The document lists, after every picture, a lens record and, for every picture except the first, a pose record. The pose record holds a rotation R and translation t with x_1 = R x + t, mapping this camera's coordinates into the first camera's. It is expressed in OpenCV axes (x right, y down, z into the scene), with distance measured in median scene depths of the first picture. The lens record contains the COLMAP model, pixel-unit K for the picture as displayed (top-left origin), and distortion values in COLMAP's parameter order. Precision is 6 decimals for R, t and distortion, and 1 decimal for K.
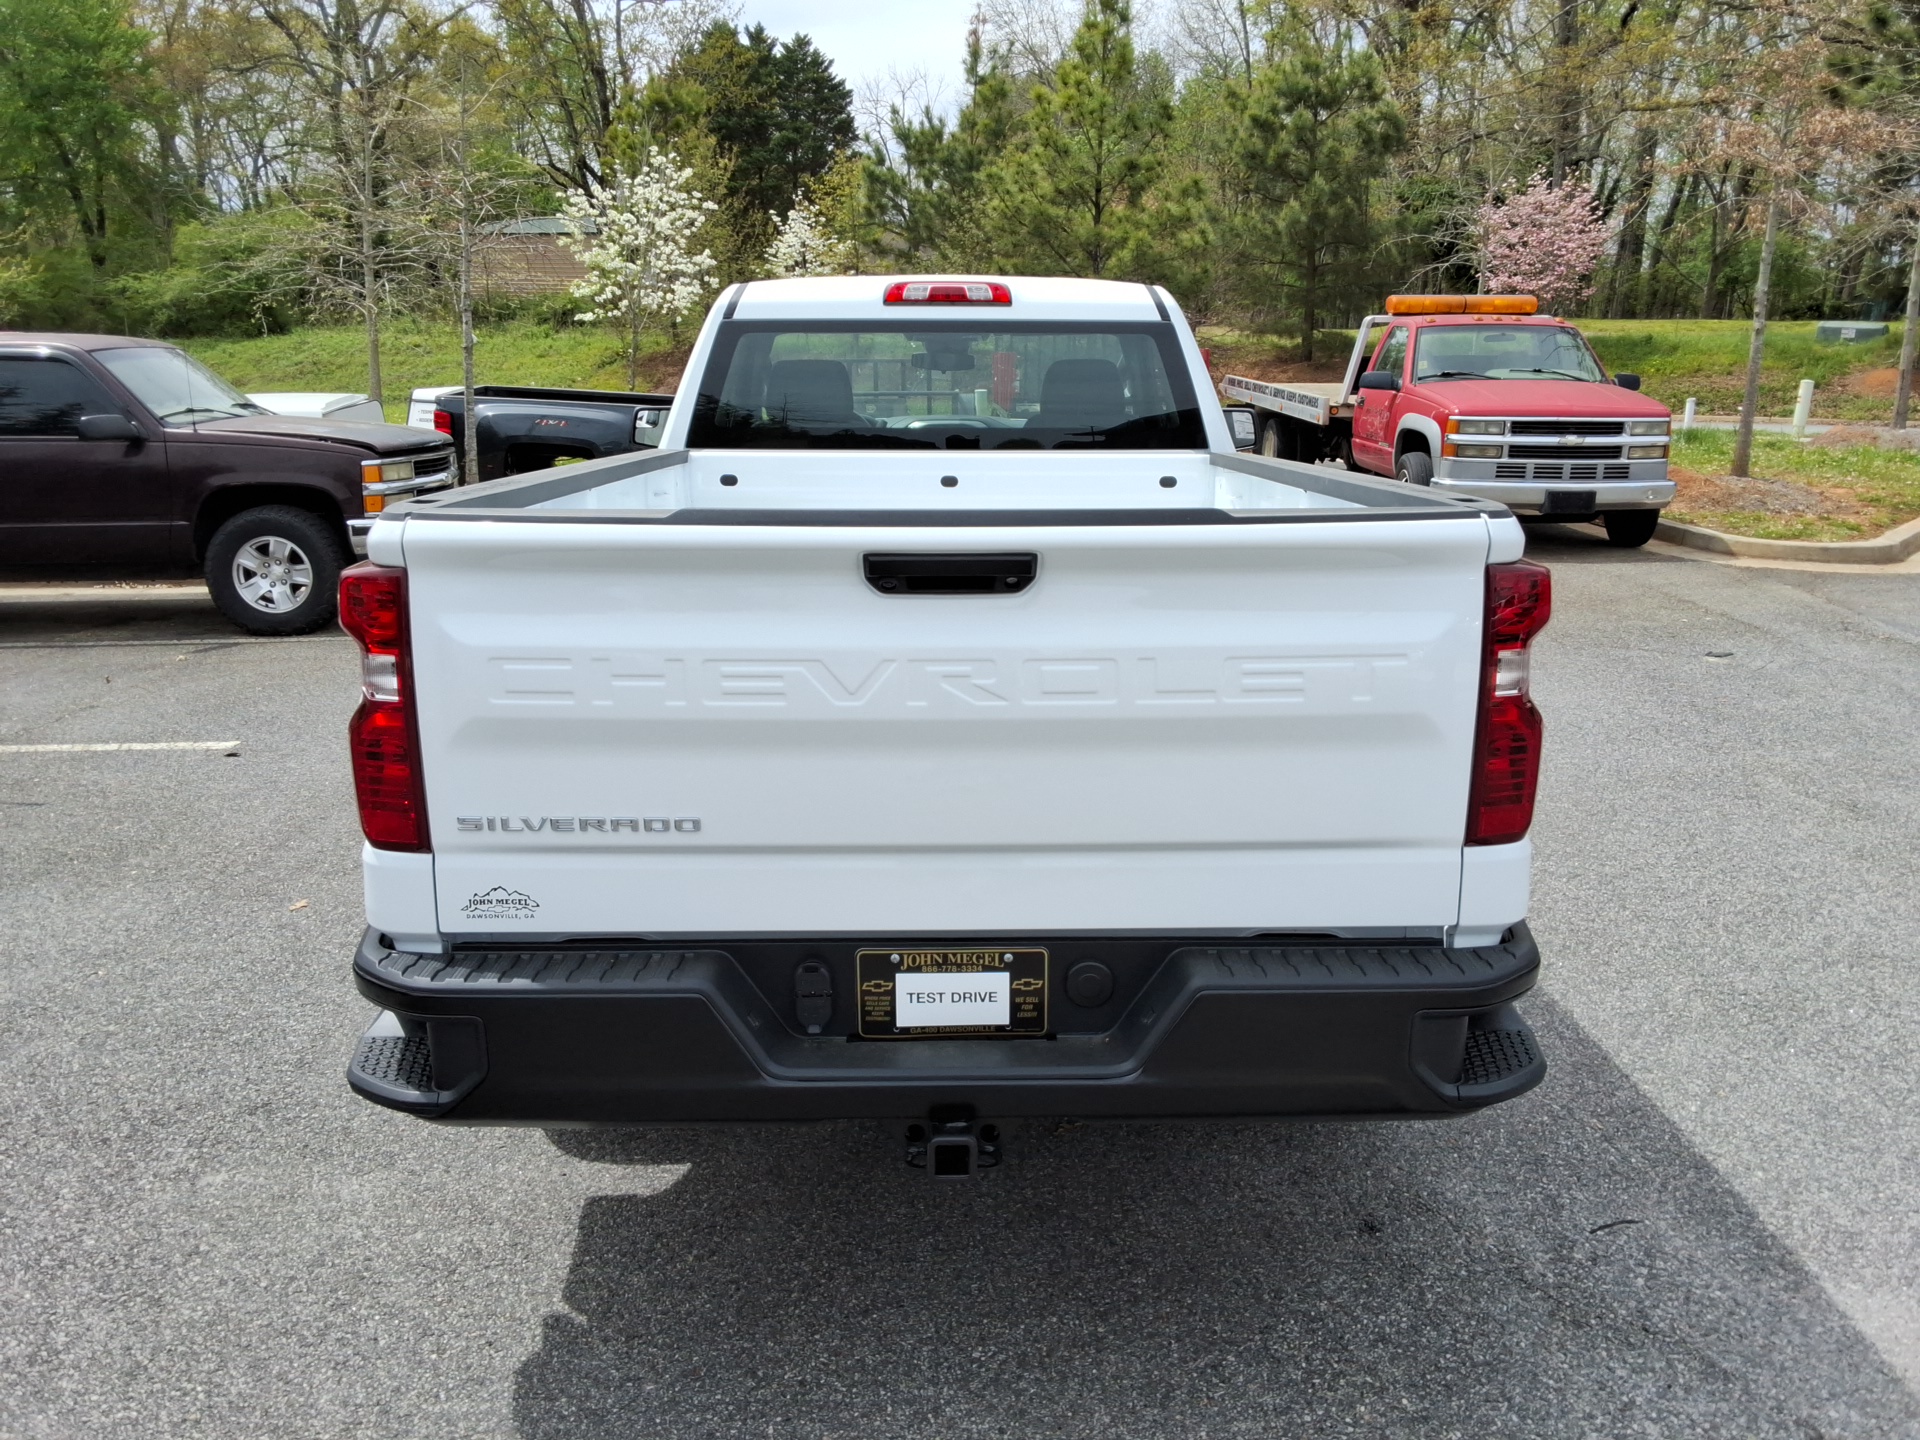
lens RADIAL K [[1533.7, 0, 966.9], [0, 1533.7, 713.7], [0, 0, 1]] dist [0.124977, -0.203375]
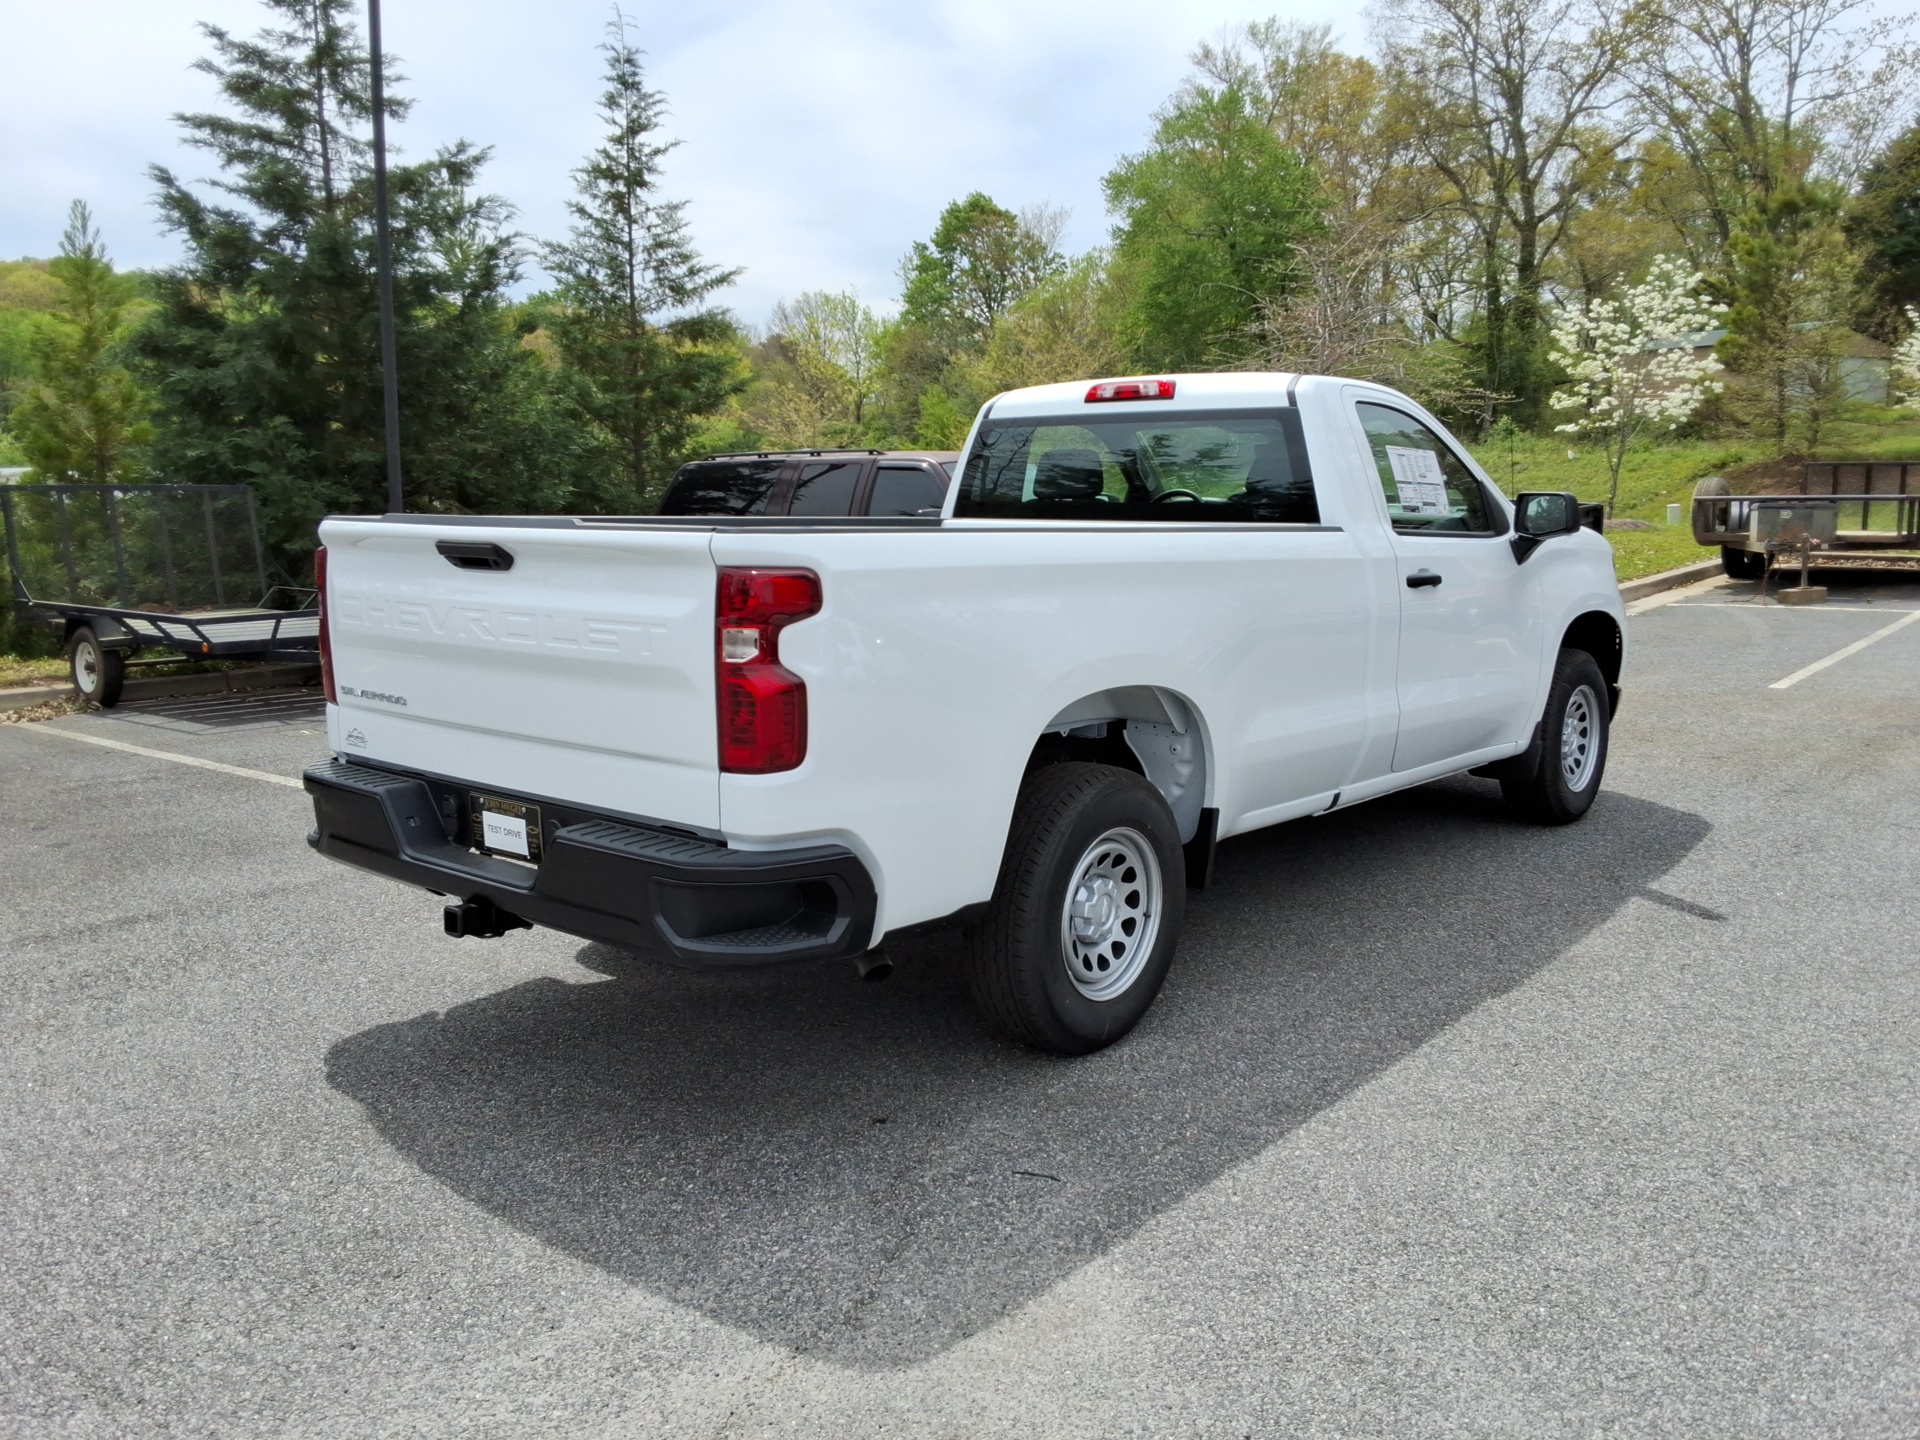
lens RADIAL K [[1529.3, 0, 978.3], [0, 1529.3, 717.3], [0, 0, 1]] dist [0.140184, -0.215193]
pose [[0.752842, 0.095608, -0.651220, 0.490056], [-0.142286, 0.989639, -0.019197, 0.011072], [0.642638, 0.107112, 0.758646, 0.036948]]
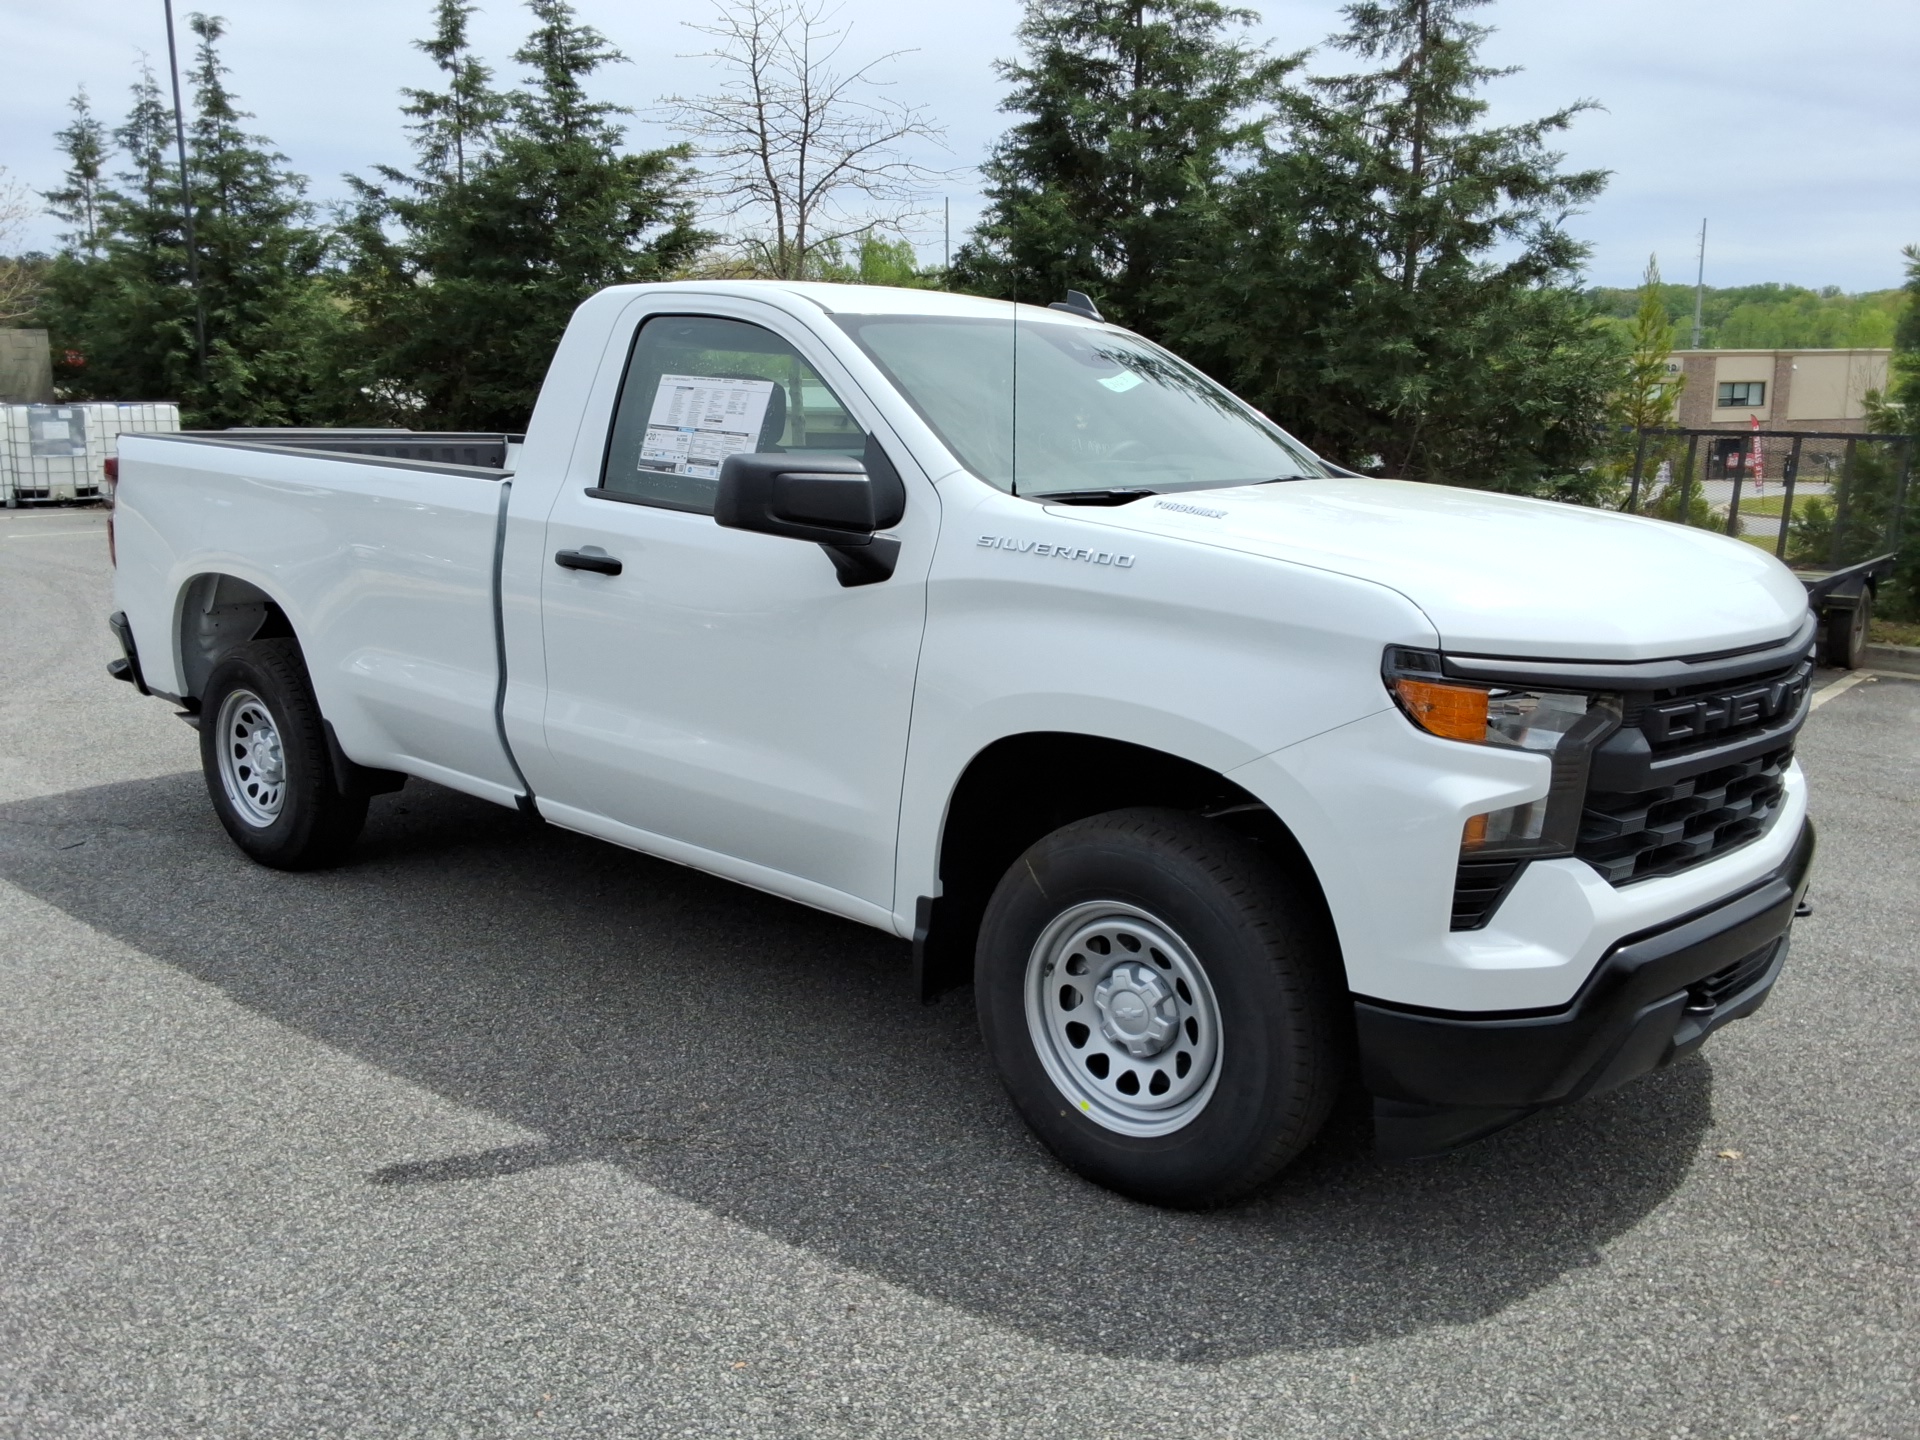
lens RADIAL K [[1534.7, 0, 970.2], [0, 1534.7, 714.2], [0, 0, 1]] dist [0.099710, -0.127902]
pose [[-0.658613, 0.136553, -0.739988, 0.476857], [-0.179297, 0.926594, 0.330569, -0.273415], [0.730809, 0.350394, -0.585784, 1.256580]]
